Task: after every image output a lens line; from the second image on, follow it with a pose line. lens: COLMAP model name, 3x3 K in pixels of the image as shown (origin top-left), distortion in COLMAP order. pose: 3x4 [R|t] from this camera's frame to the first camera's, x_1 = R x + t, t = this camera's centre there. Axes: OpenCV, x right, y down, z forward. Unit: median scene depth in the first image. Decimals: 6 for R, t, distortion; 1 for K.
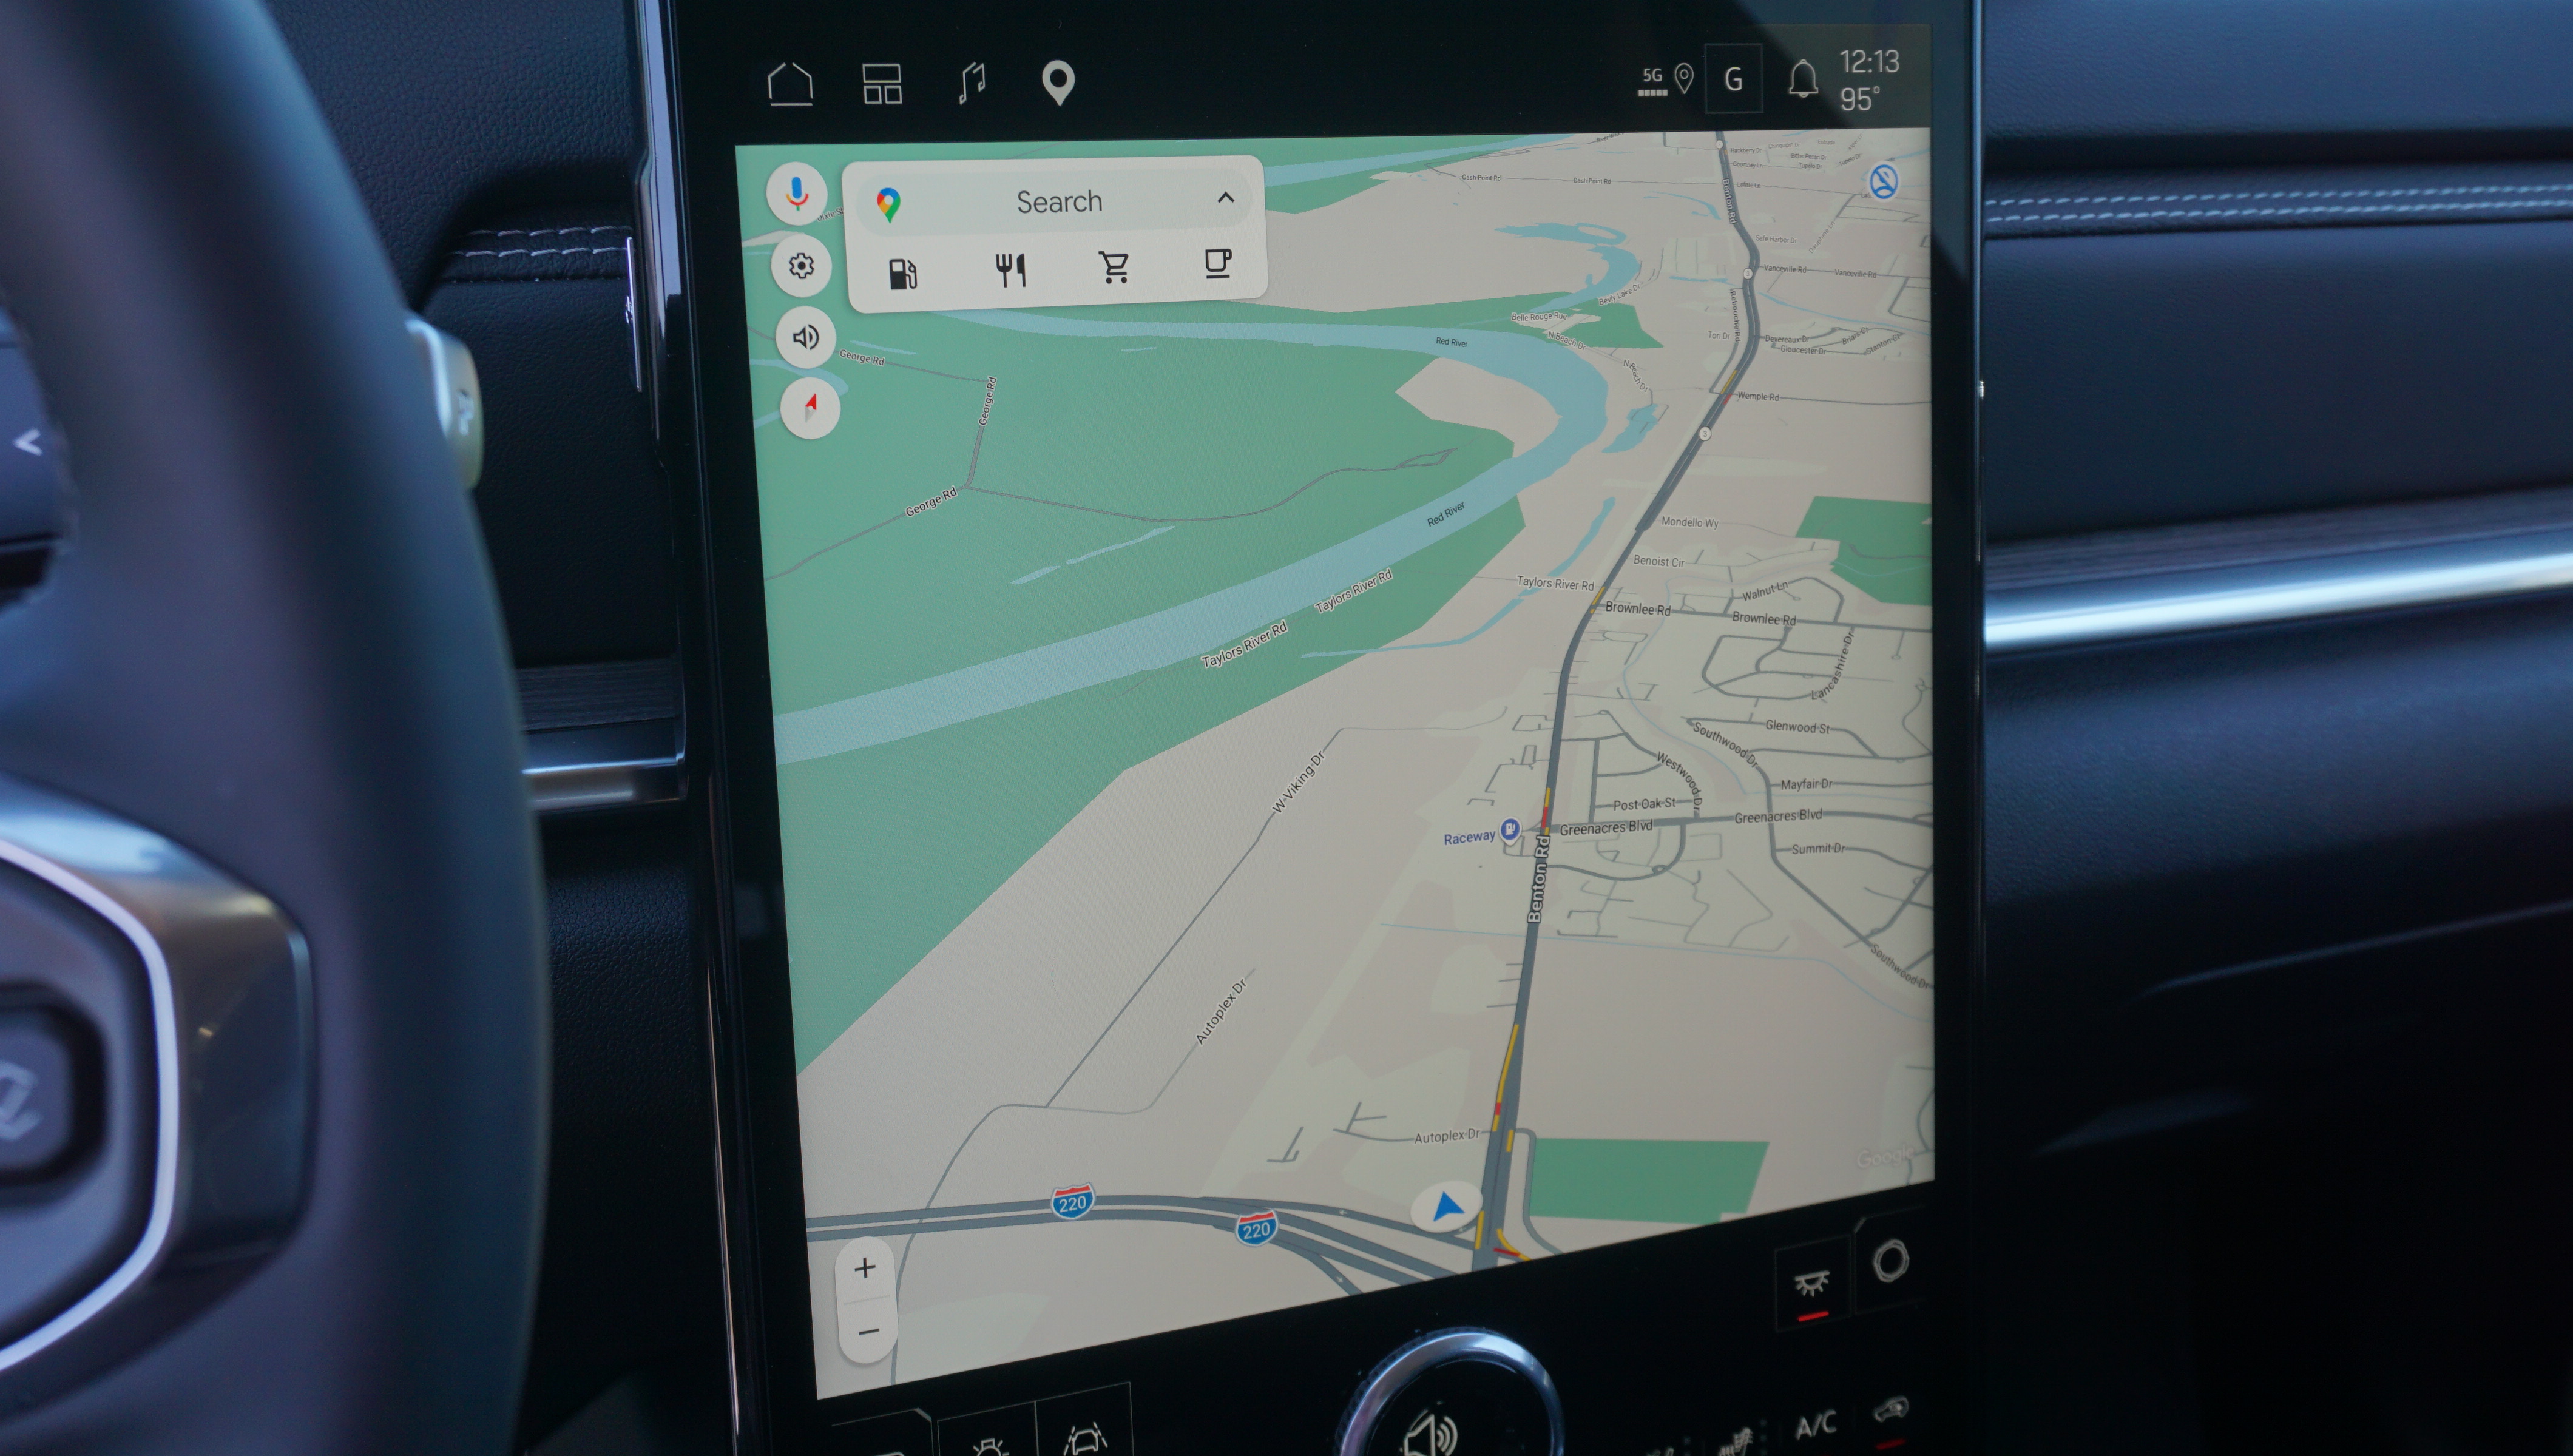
lens RADIAL K [[2802.0, 0, 1286.5], [0, 2802.0, 728.0], [0, 0, 1]] dist [-0.003863, 0.001257]
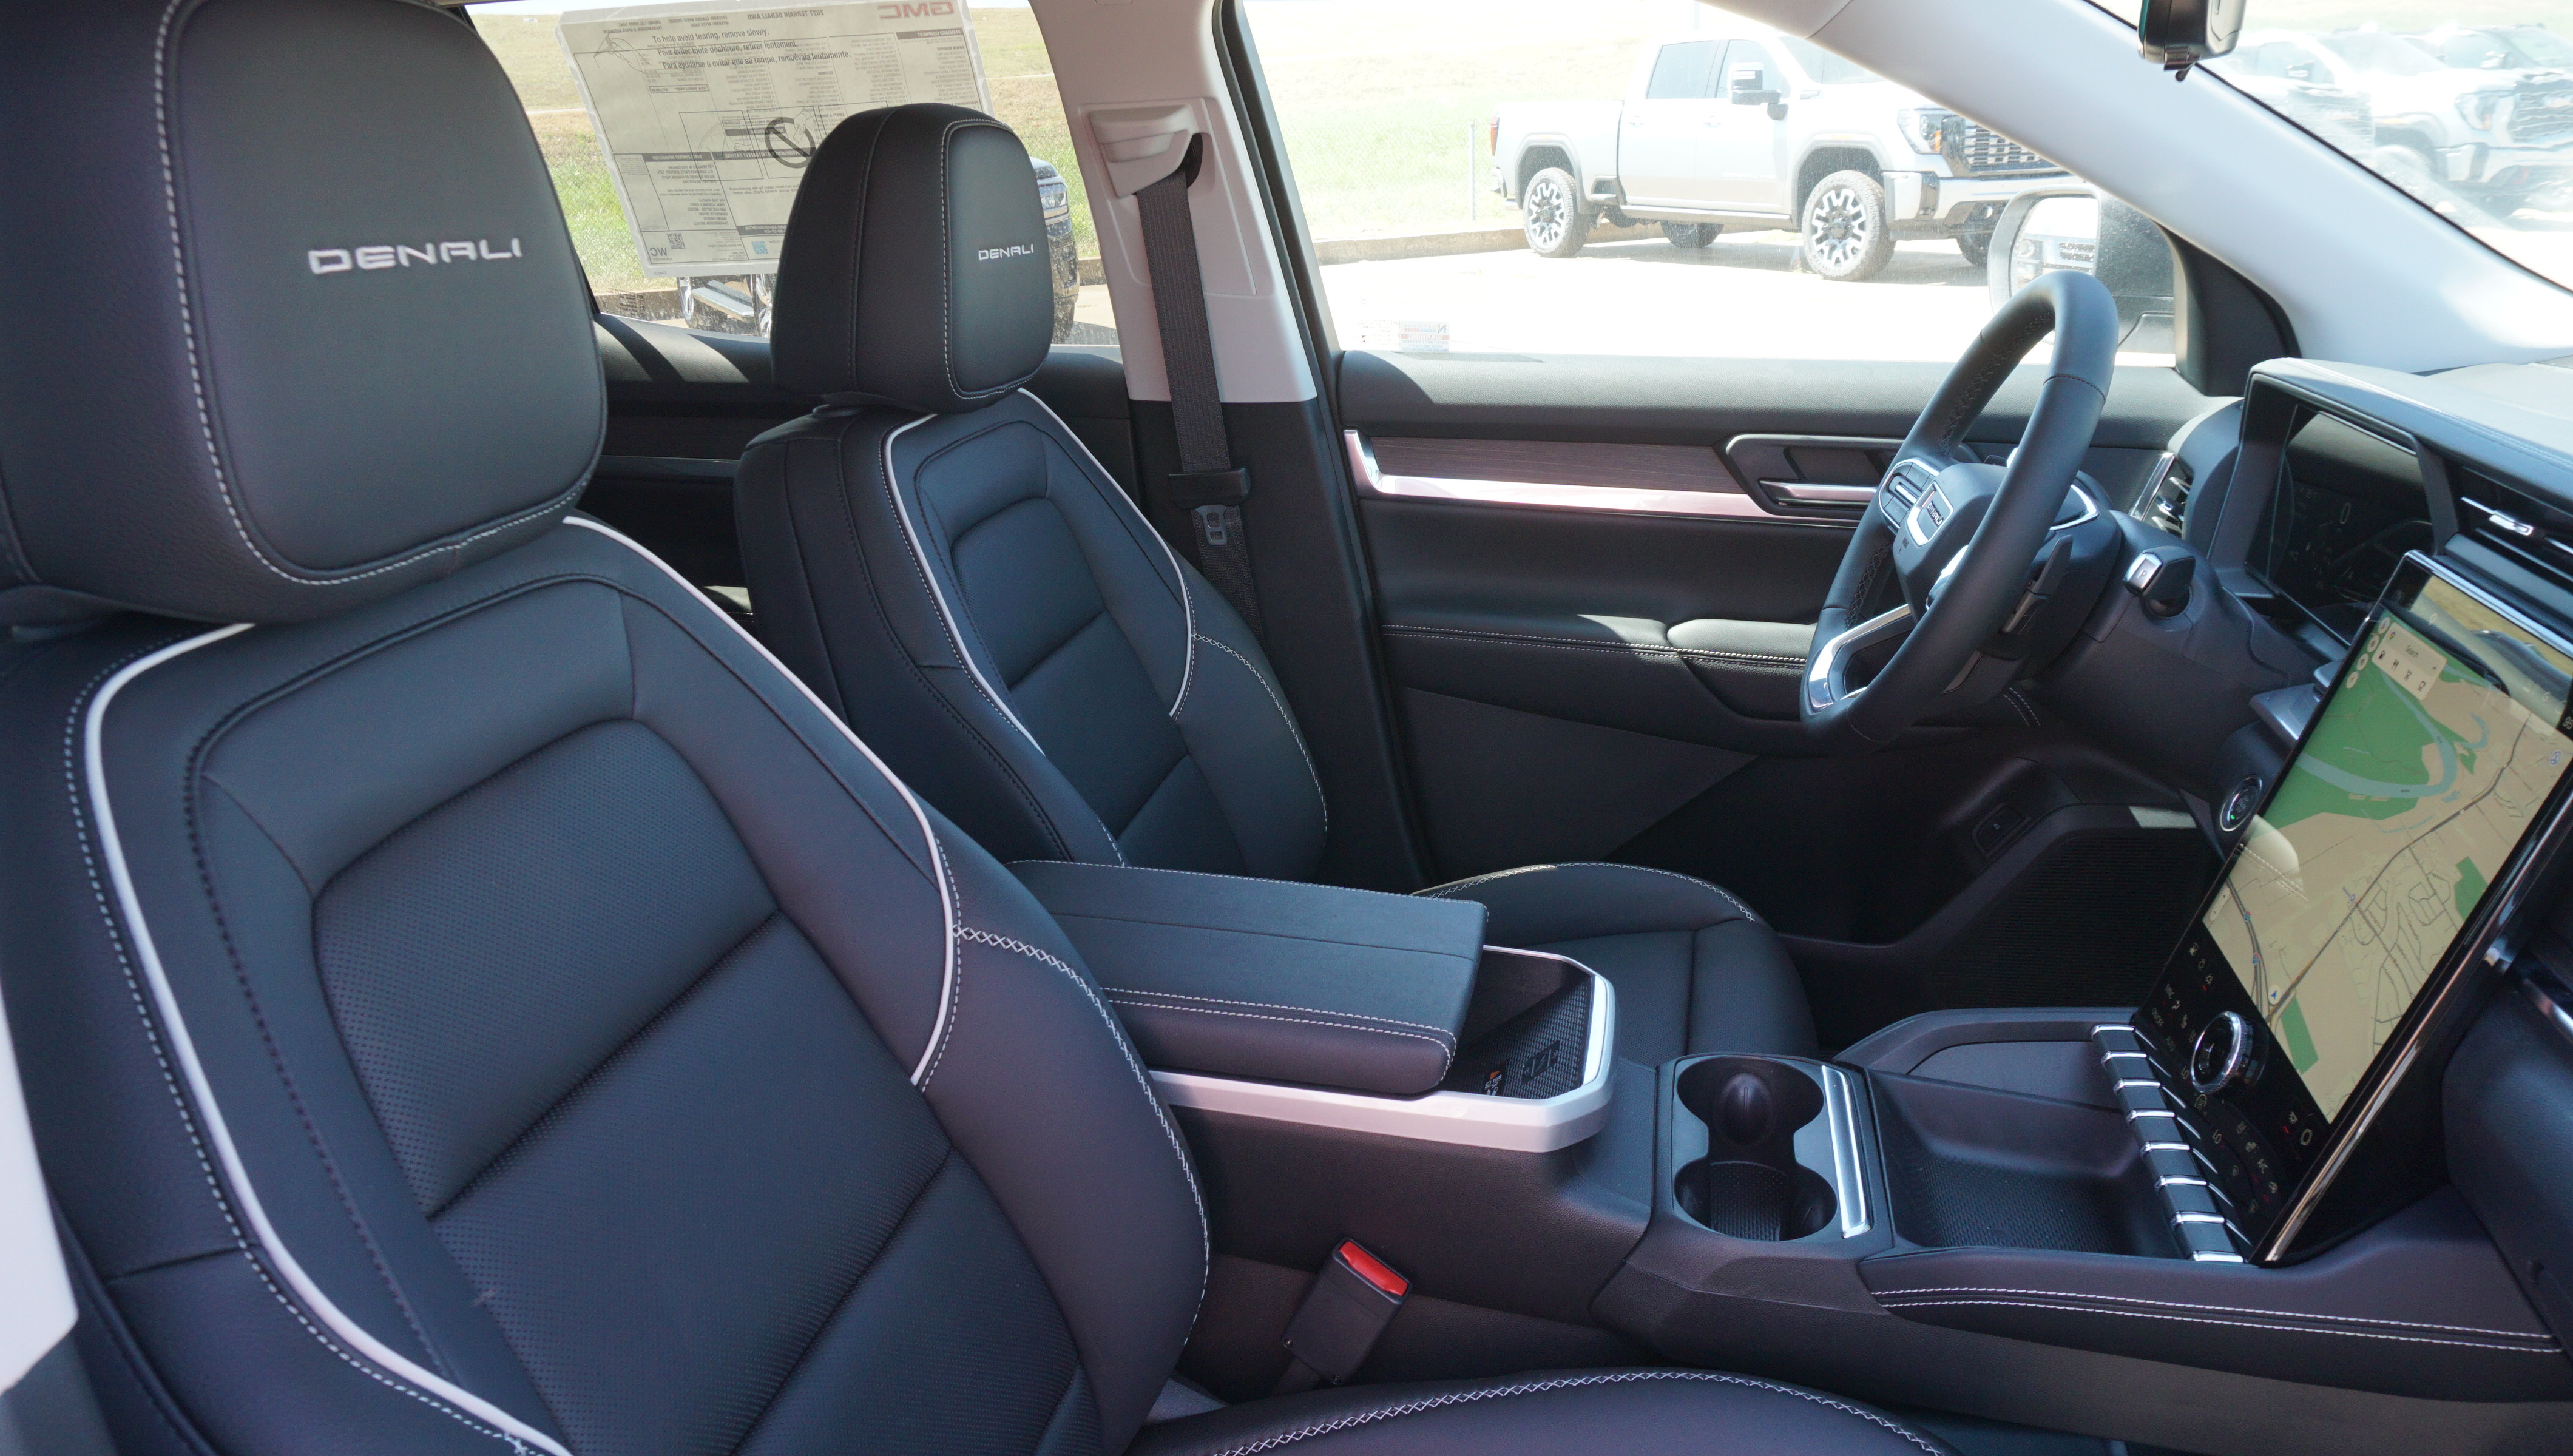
lens RADIAL K [[1732.1, 0, 1285.2], [0, 1732.1, 736.0], [0, 0, 1]] dist [-0.047515, 0.041629]
pose [[-0.594694, 0.186185, -0.782096, 2.018968], [-0.385237, 0.787861, 0.480486, -0.501417], [0.705642, 0.587035, -0.396811, 0.832430]]
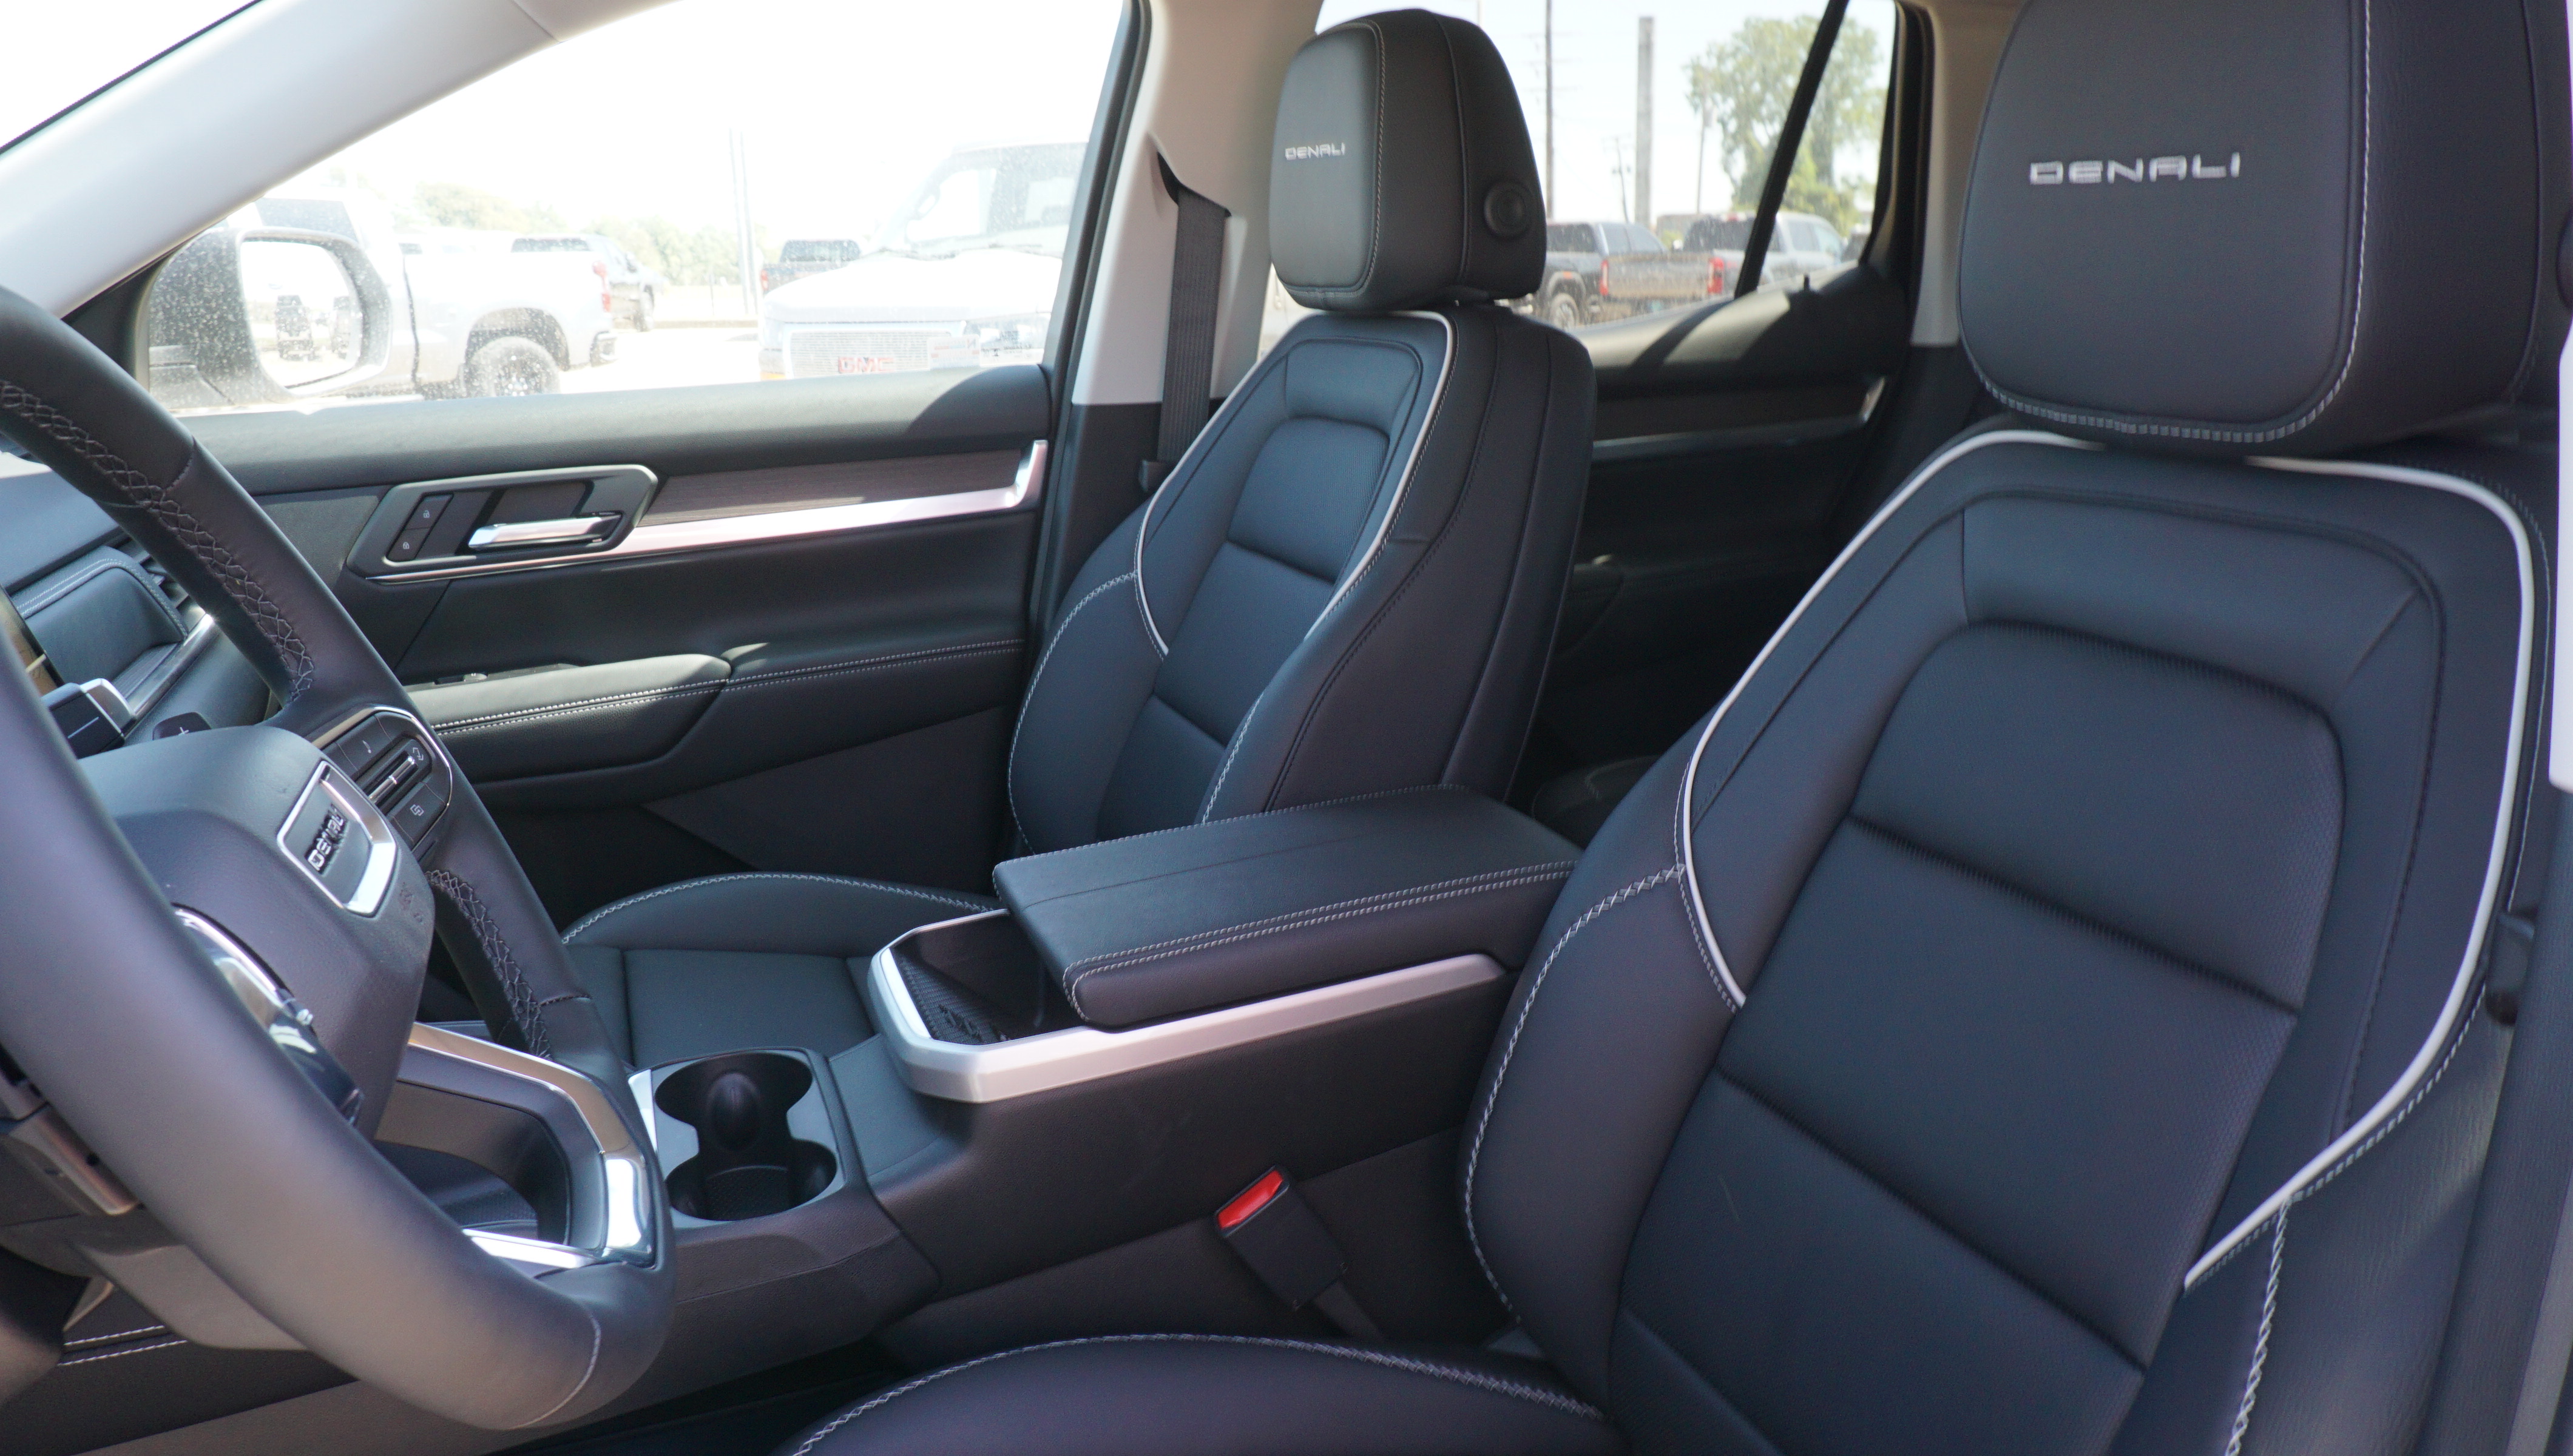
lens RADIAL K [[1718.7, 0, 1302.5], [0, 1718.7, 740.6], [0, 0, 1]] dist [-0.051649, 0.039595]
pose [[0.027329, -0.362589, 0.931548, -1.351712], [0.457461, 0.833124, 0.310859, -0.034108], [-0.888809, 0.417652, 0.188639, -0.379148]]
